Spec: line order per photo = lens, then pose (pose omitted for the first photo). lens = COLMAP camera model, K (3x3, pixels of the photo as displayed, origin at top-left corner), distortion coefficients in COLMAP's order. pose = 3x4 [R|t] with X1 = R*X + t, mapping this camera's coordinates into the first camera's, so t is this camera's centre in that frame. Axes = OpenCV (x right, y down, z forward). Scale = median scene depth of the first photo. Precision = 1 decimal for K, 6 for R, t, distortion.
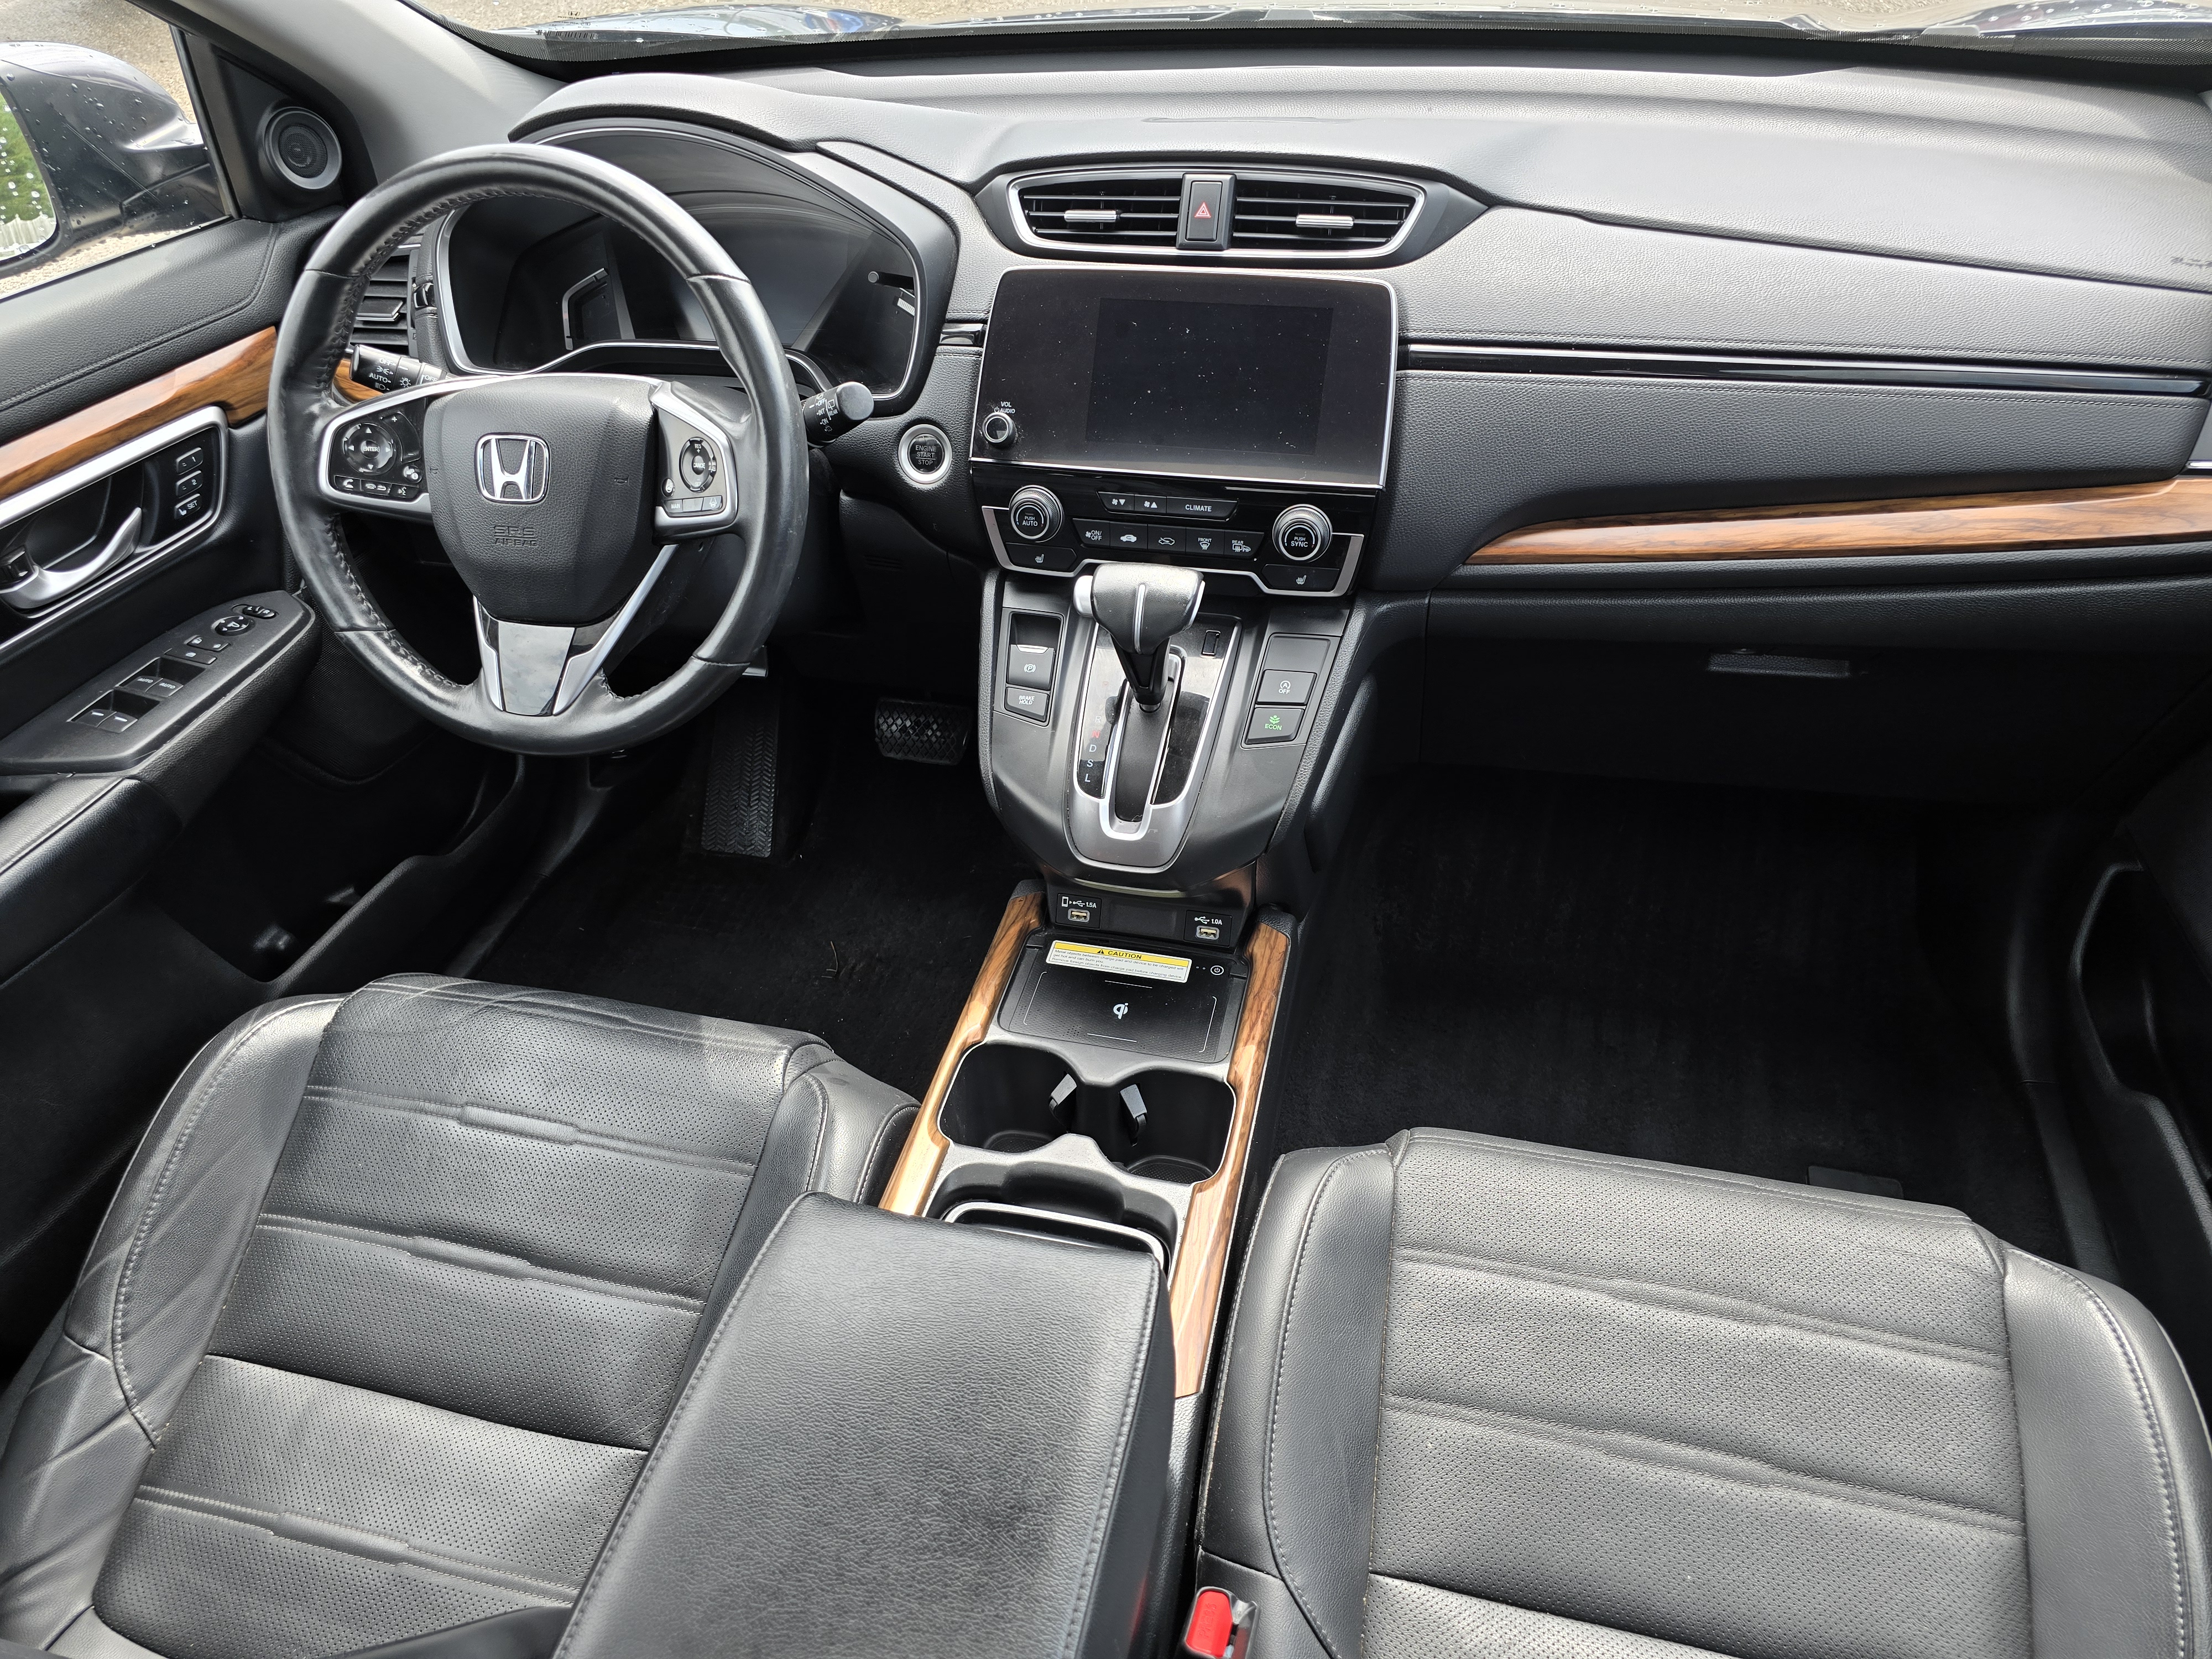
lens RADIAL K [[1449.0, 0, 1106.9], [0, 1449.0, 875.1], [0, 0, 1]] dist [0.082392, -0.114391]
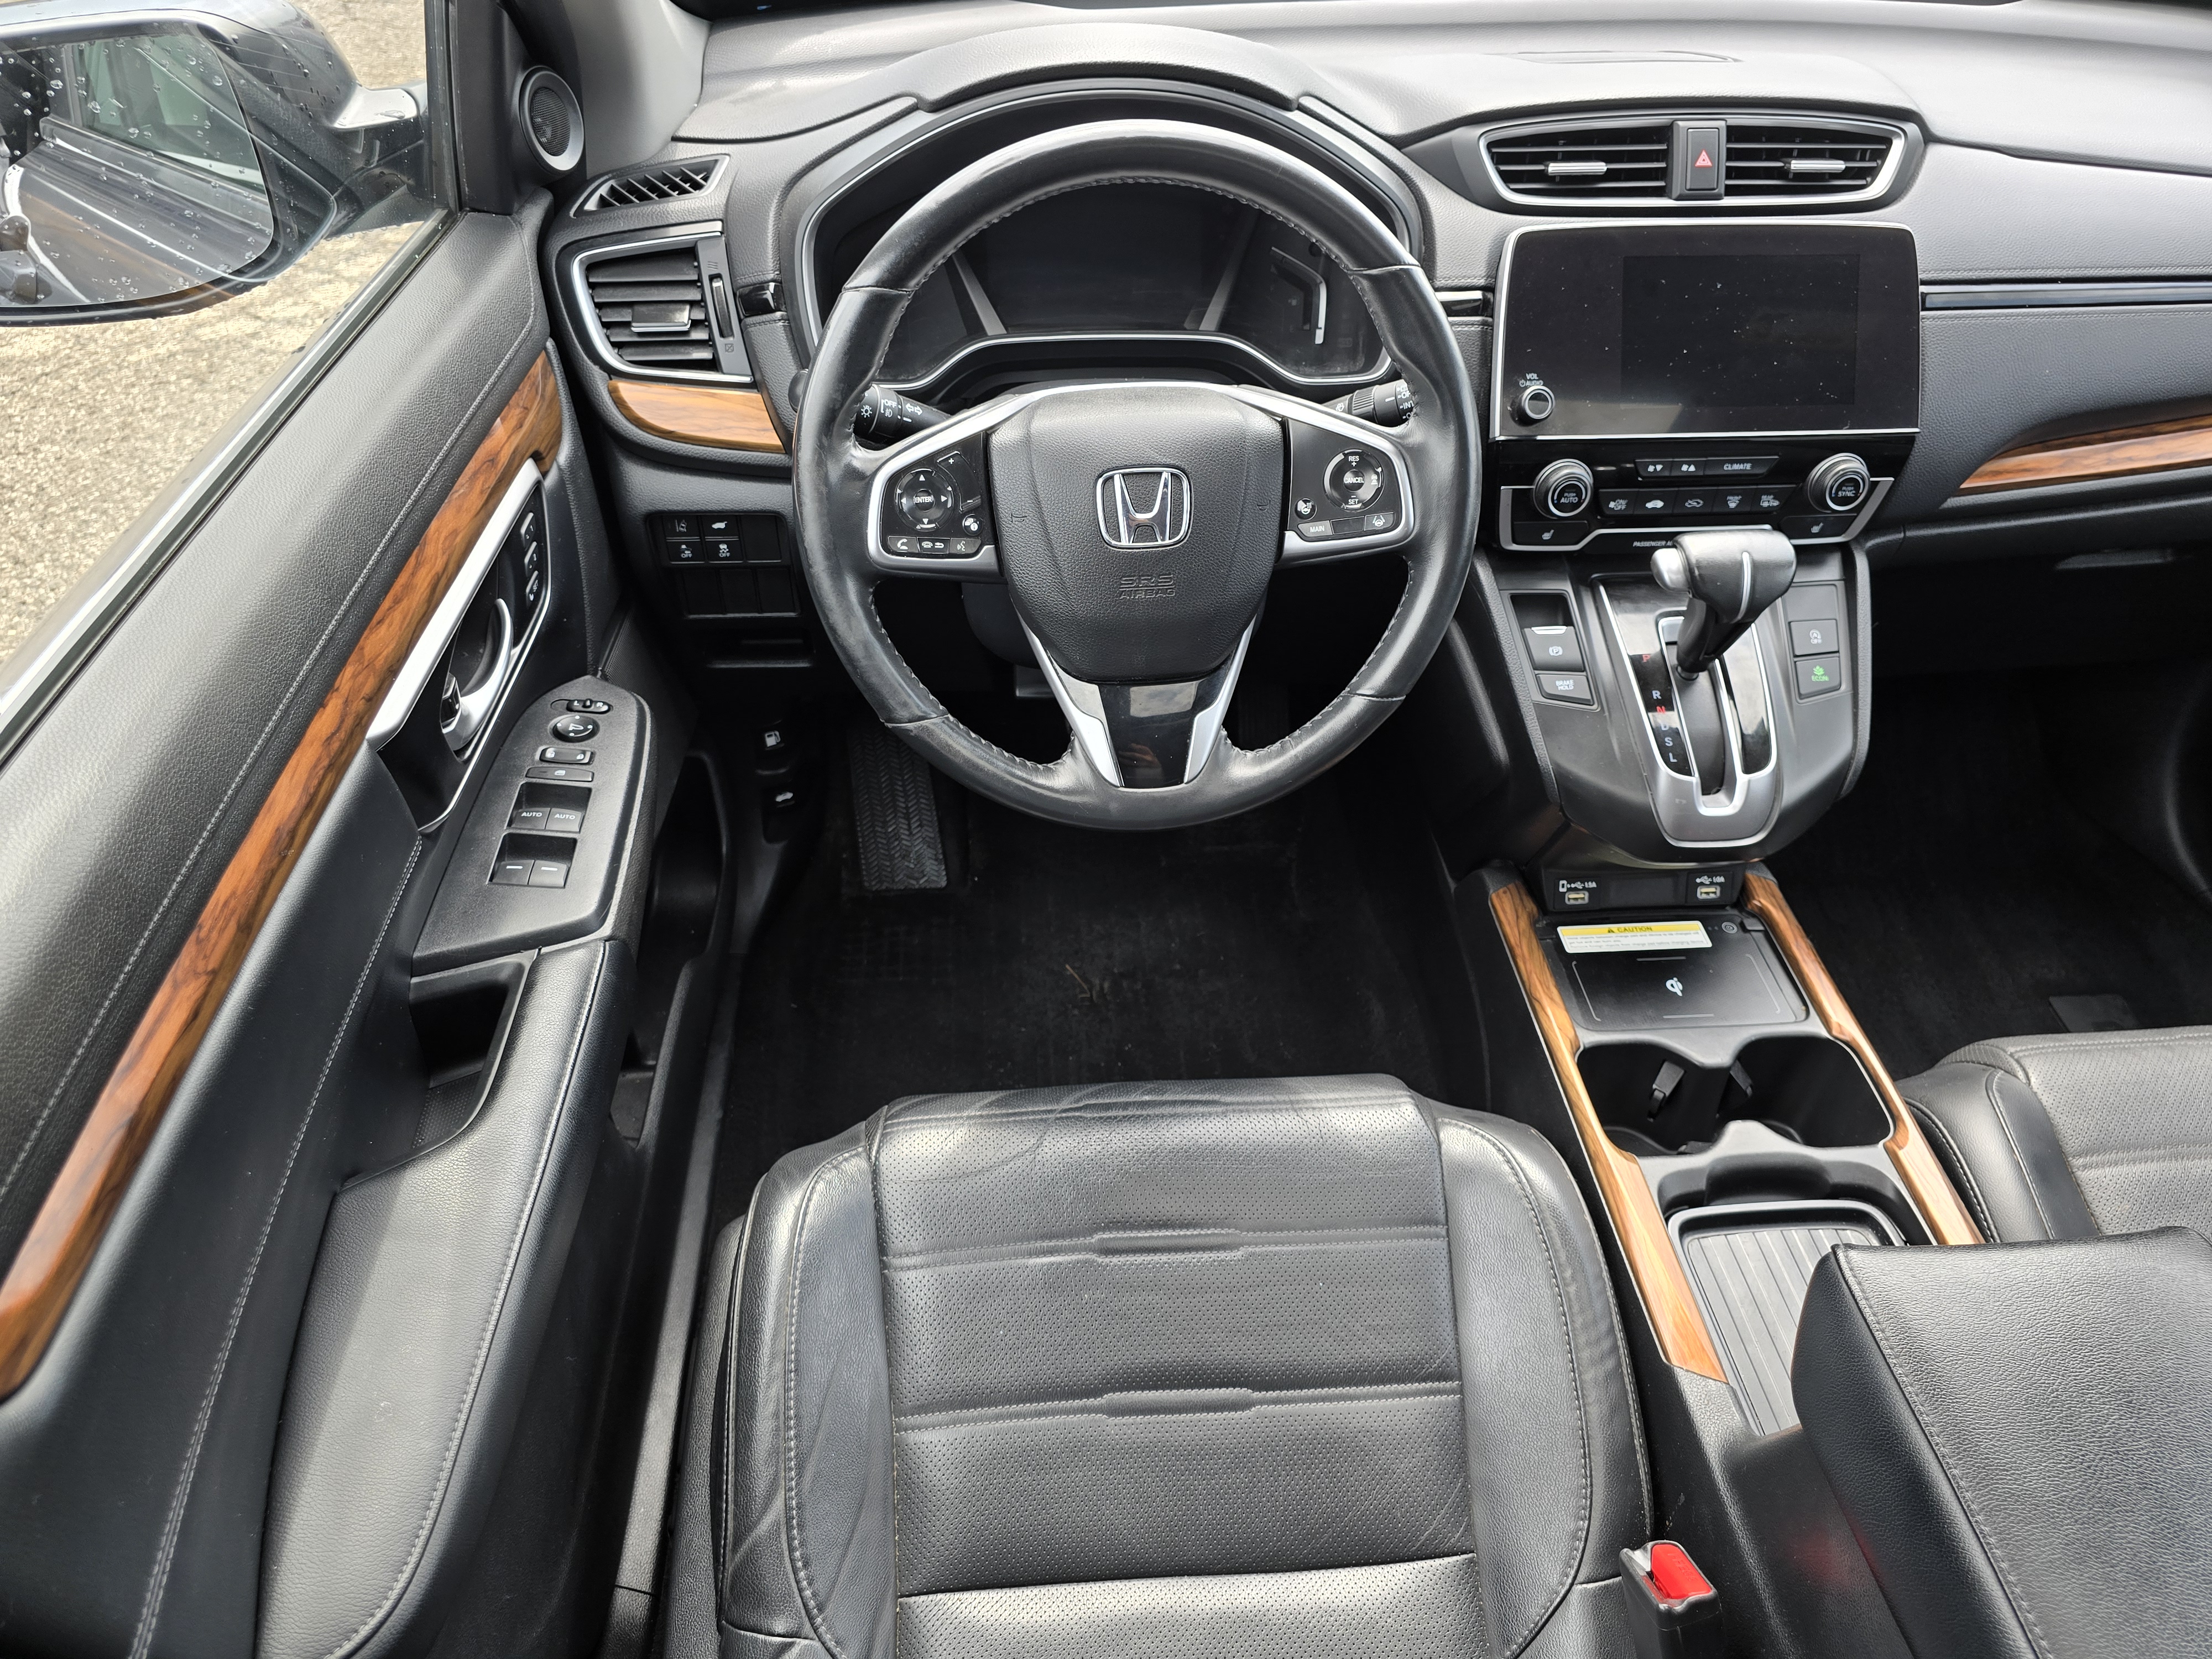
lens RADIAL K [[1489.4, 0, 1097.1], [0, 1489.4, 872.7], [0, 0, 1]] dist [0.004964, -0.006062]
pose [[0.946098, -0.173844, 0.273272, -0.656168], [0.158202, 0.984286, 0.078448, -0.129927], [-0.282615, -0.030987, 0.958733, 0.156591]]
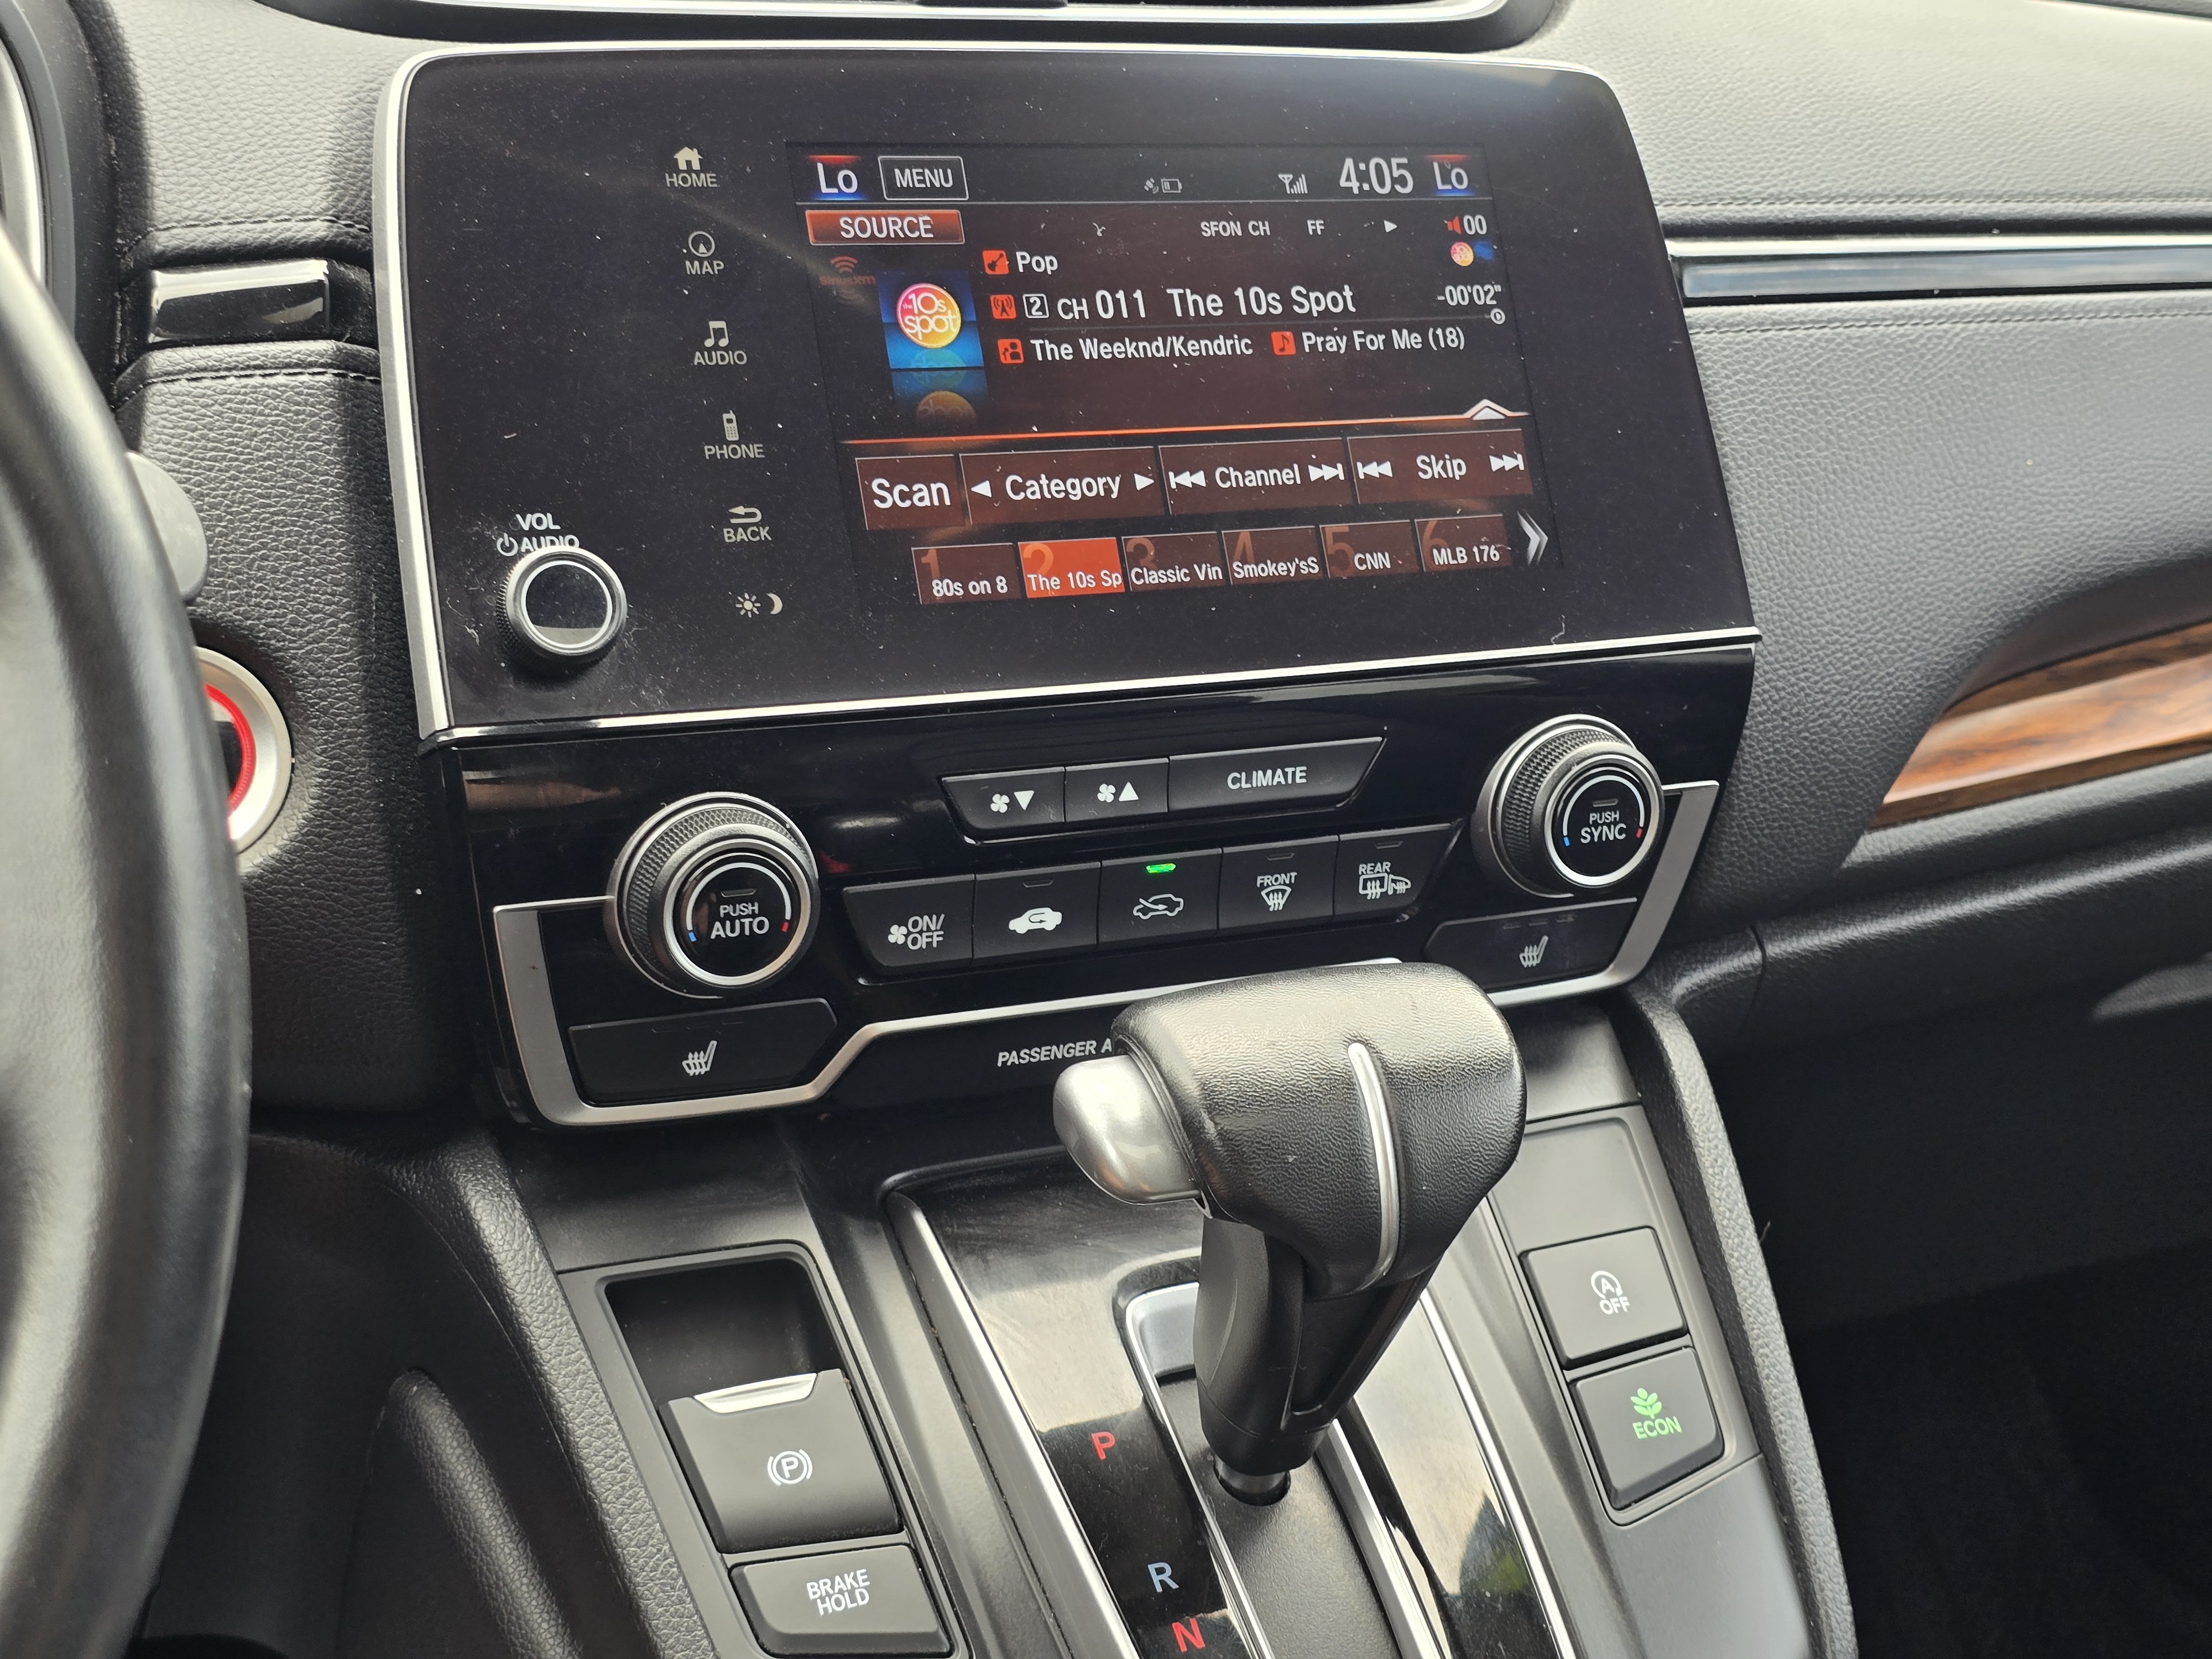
lens RADIAL K [[3105.8, 0, 1106.0], [0, 3105.8, 829.5], [0, 0, 1]] dist [0.181065, -0.379662]
pose [[0.770726, -0.148183, 0.619696, -0.354677], [0.304448, 0.940019, -0.153867, -0.153476], [-0.559726, 0.307254, 0.769611, 0.529038]]
